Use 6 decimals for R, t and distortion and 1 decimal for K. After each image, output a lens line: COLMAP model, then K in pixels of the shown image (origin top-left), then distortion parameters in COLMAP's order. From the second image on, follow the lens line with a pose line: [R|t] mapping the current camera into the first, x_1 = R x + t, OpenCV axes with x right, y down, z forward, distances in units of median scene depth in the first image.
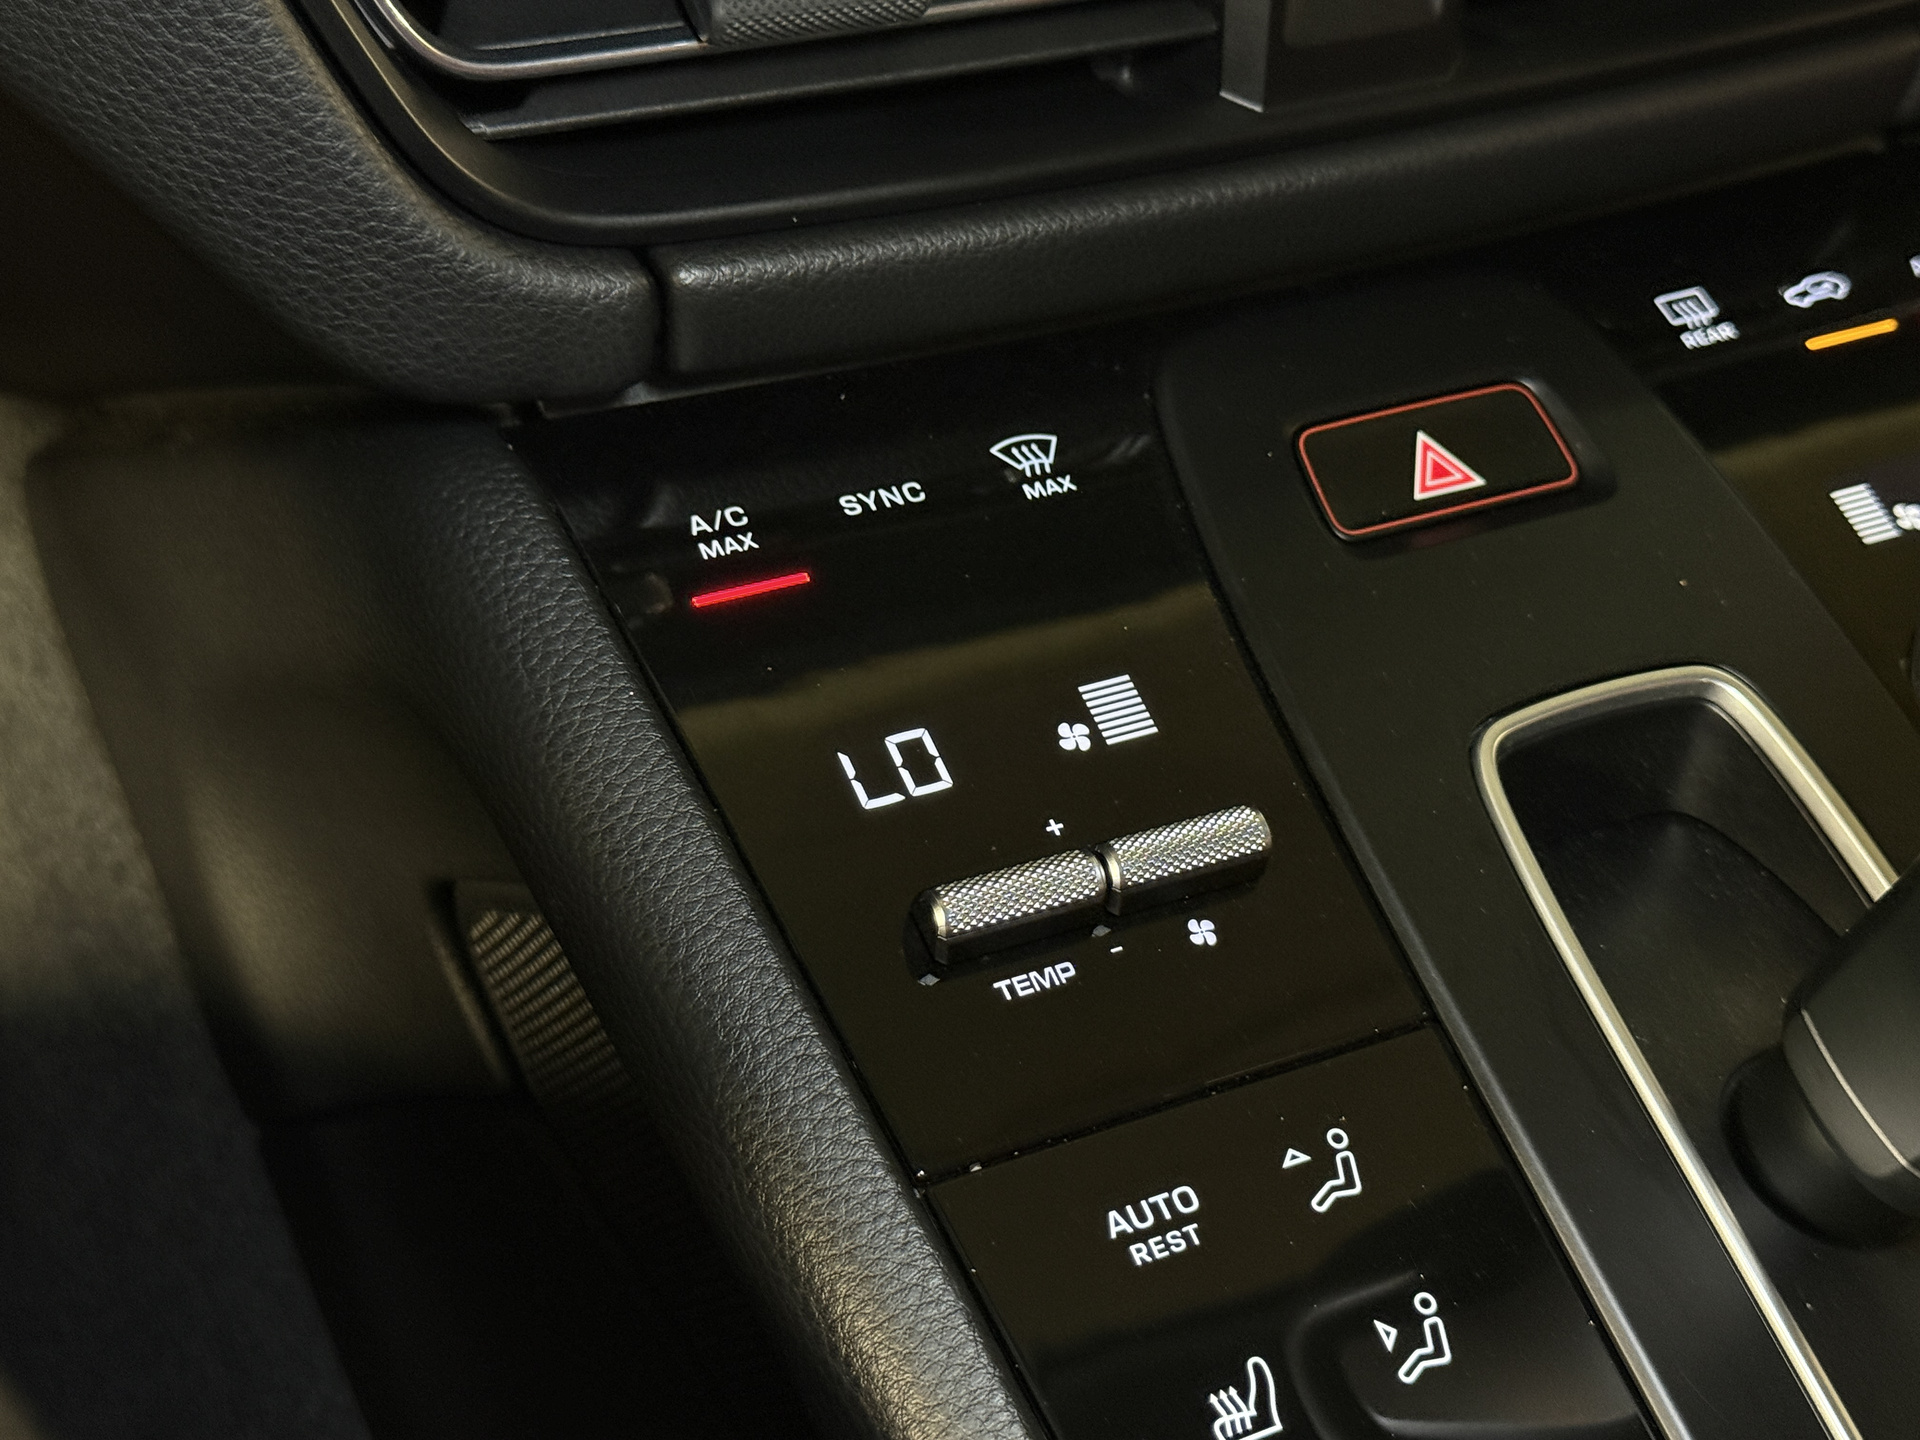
lens RADIAL K [[2843.1, 0, 960.0], [0, 2843.1, 720.0], [0, 0, 1]] dist [0.125557, -0.060513]
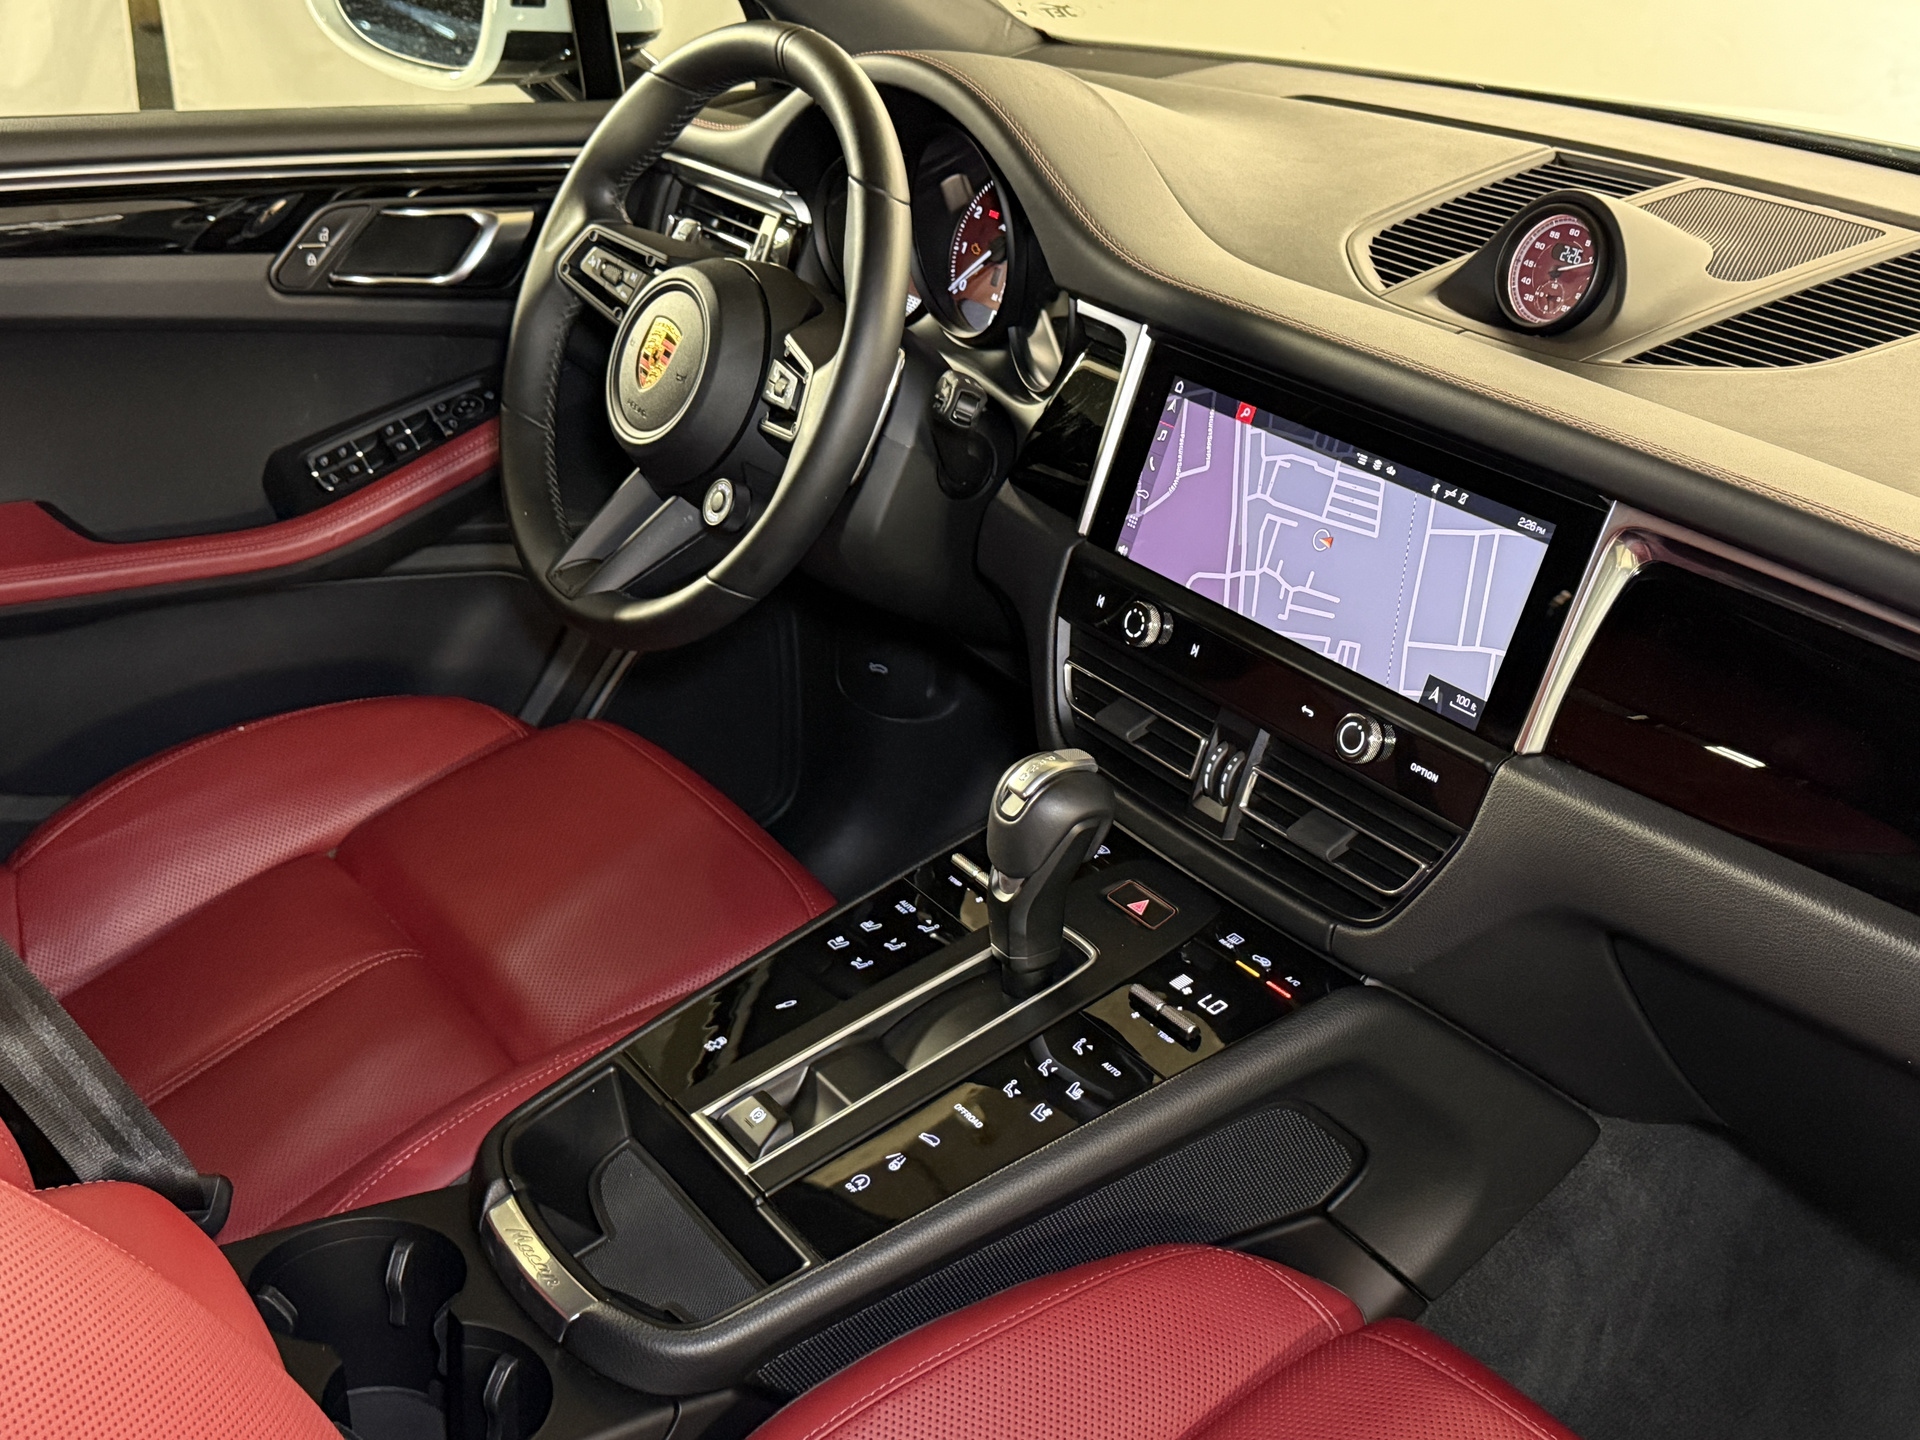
lens RADIAL K [[2261.7, 0, 960.0], [0, 2261.7, 720.0], [0, 0, 1]] dist [0.132882, -0.002827]
pose [[0.153286, 0.313276, -0.937209, 3.205143], [-0.703800, 0.700361, 0.118995, -0.504158], [0.693663, 0.641368, 0.327839, -0.334364]]
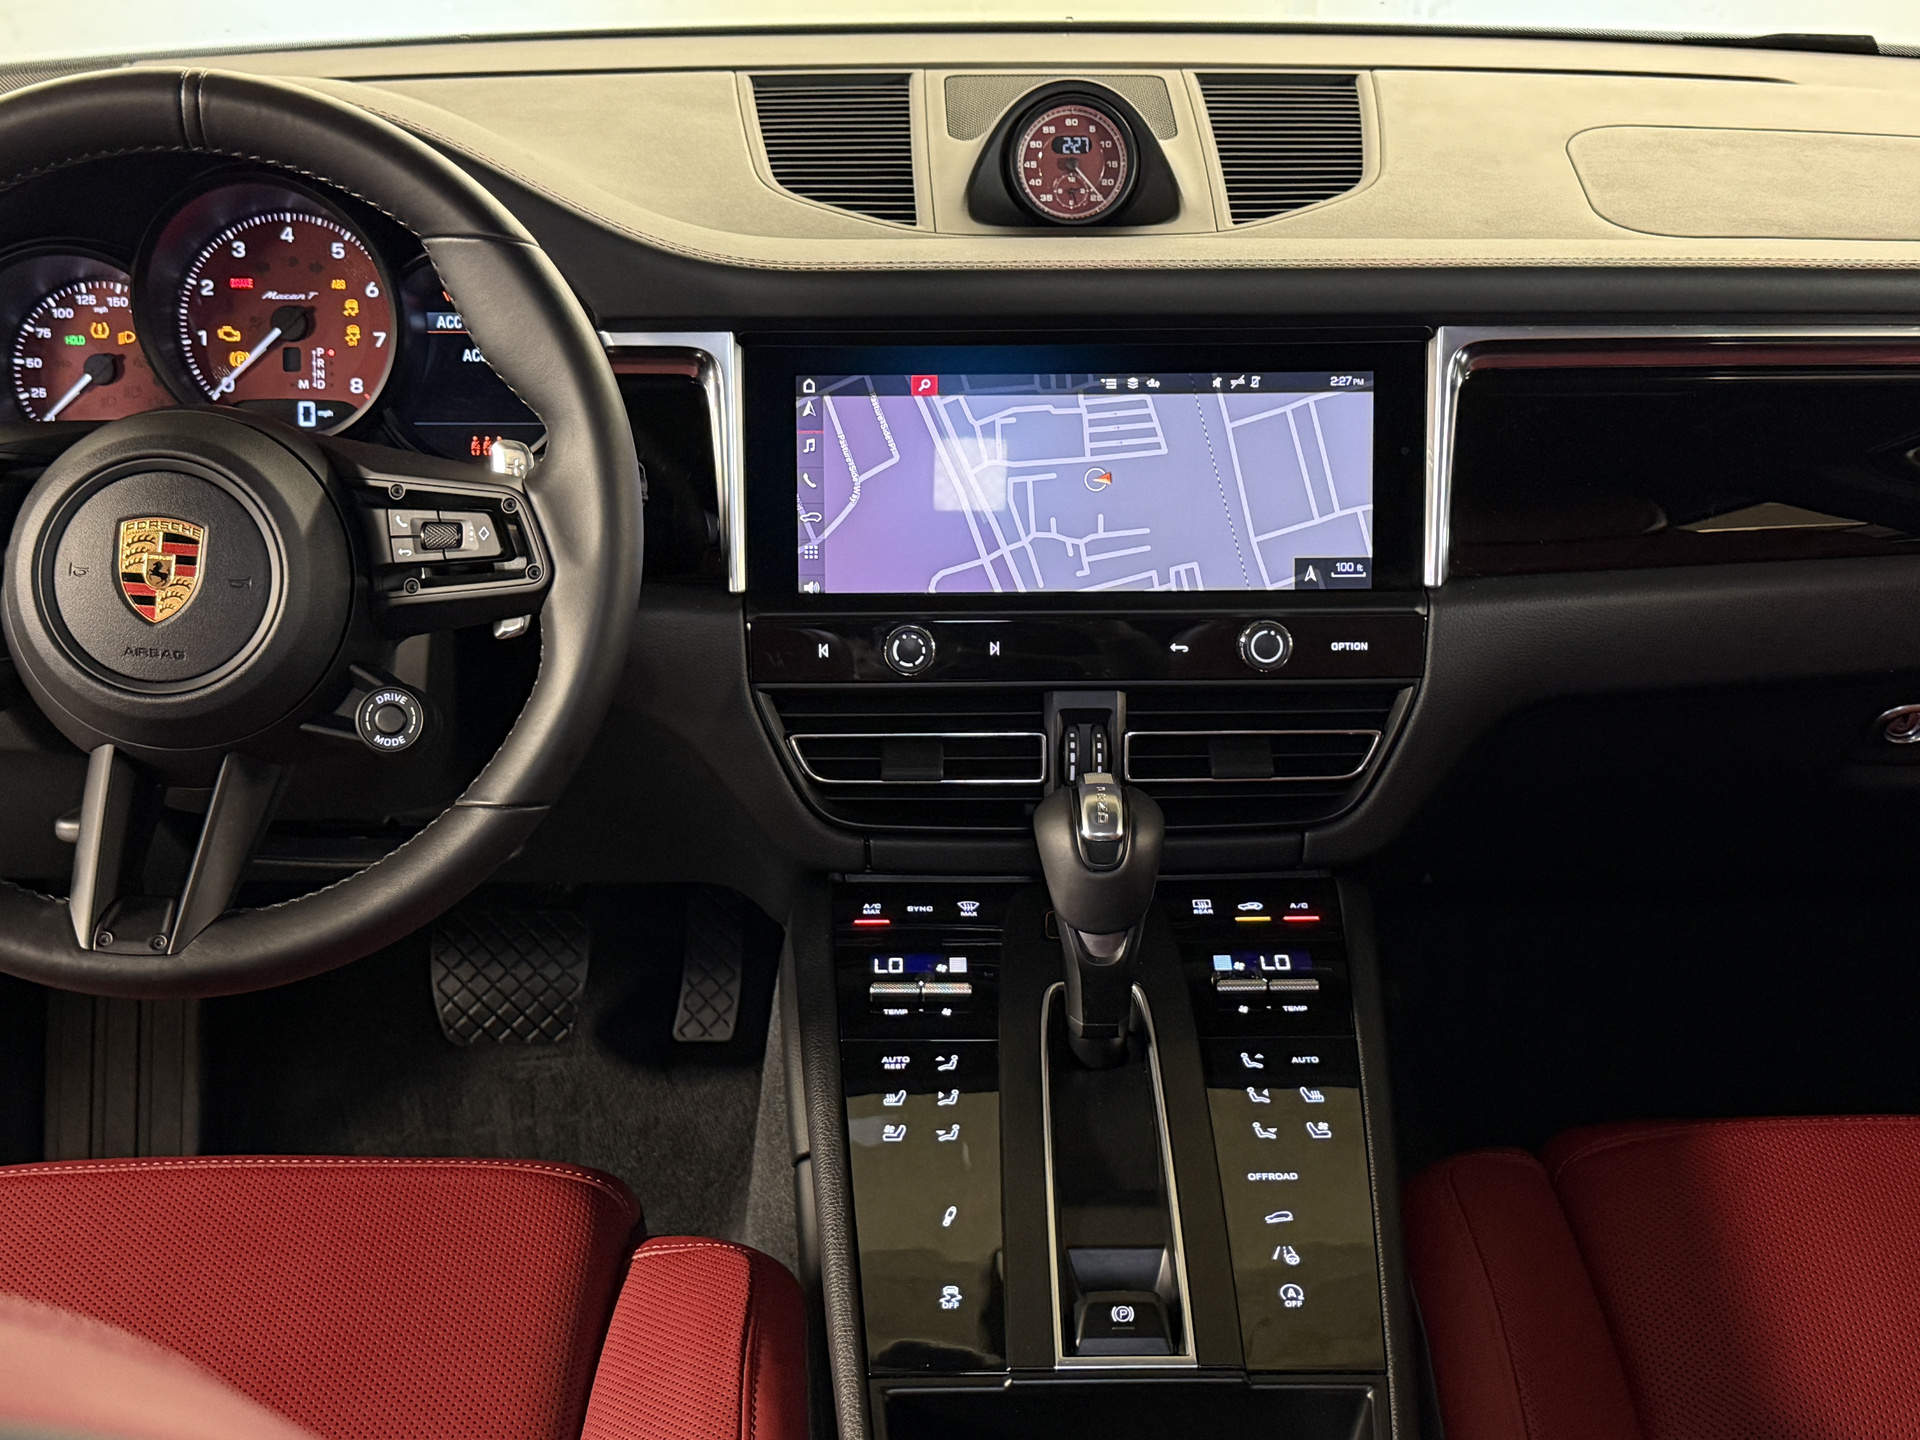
lens RADIAL K [[2526.6, 0, 960.0], [0, 2526.6, 720.0], [0, 0, 1]] dist [0.186008, -0.333878]
pose [[0.898244, 0.058114, -0.435639, 1.480598], [-0.219841, 0.917712, -0.330868, 0.794900], [0.380563, 0.392972, 0.837105, -1.852979]]
